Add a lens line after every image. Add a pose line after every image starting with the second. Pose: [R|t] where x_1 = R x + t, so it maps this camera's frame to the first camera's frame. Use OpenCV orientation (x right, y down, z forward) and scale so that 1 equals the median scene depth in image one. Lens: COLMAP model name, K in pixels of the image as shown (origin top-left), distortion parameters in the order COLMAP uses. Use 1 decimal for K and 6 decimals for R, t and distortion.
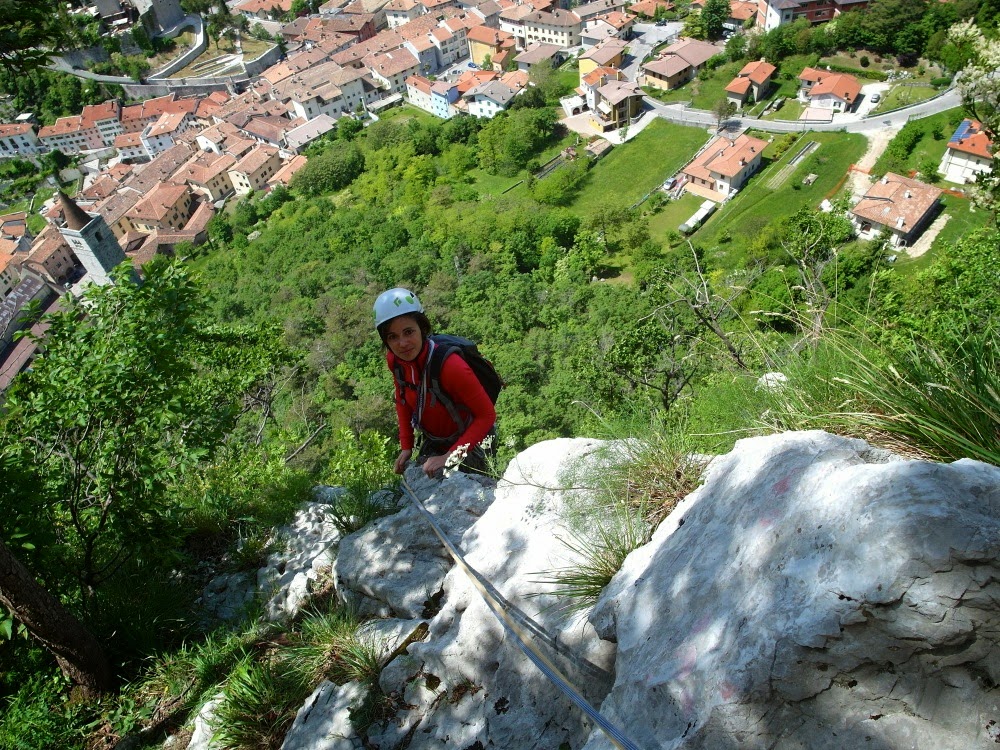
lens RADIAL K [[721.8, 0, 500.8], [0, 721.8, 377.0], [0, 0, 1]] dist [-0.046509, -0.003555]
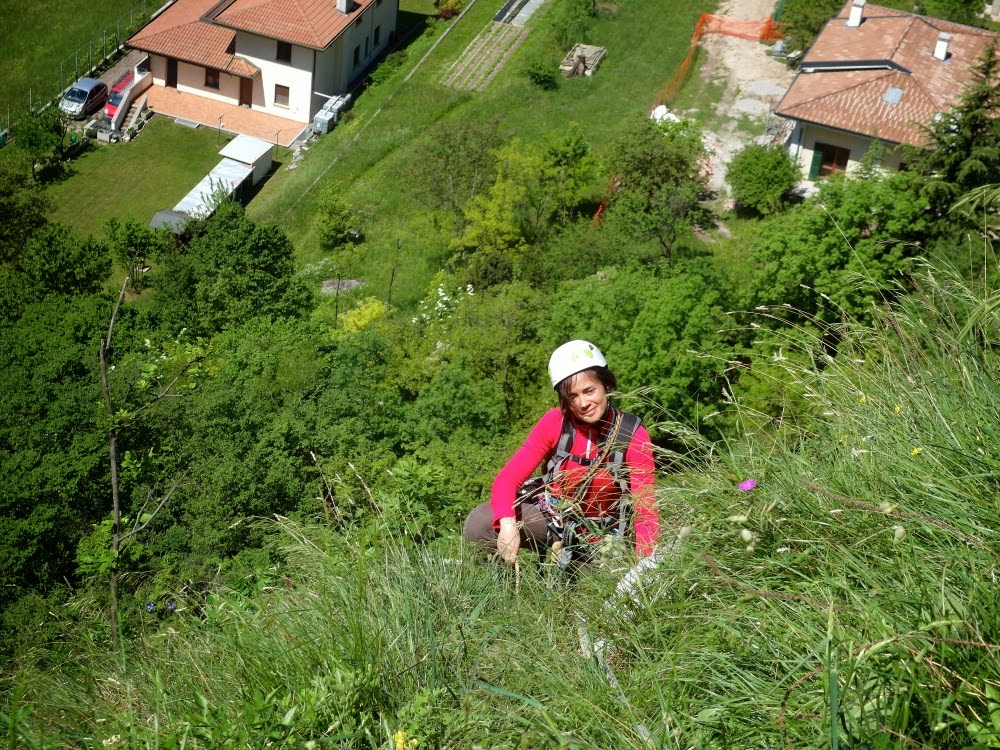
lens RADIAL K [[2301.4, 0, 498.1], [0, 2301.4, 377.6], [0, 0, 1]] dist [0.263180, 0.000000]
pose [[0.902587, -0.038843, 0.428752, 0.004921], [0.149147, 0.962458, -0.226781, 0.038417], [-0.403847, 0.268637, 0.874495, 0.202331]]
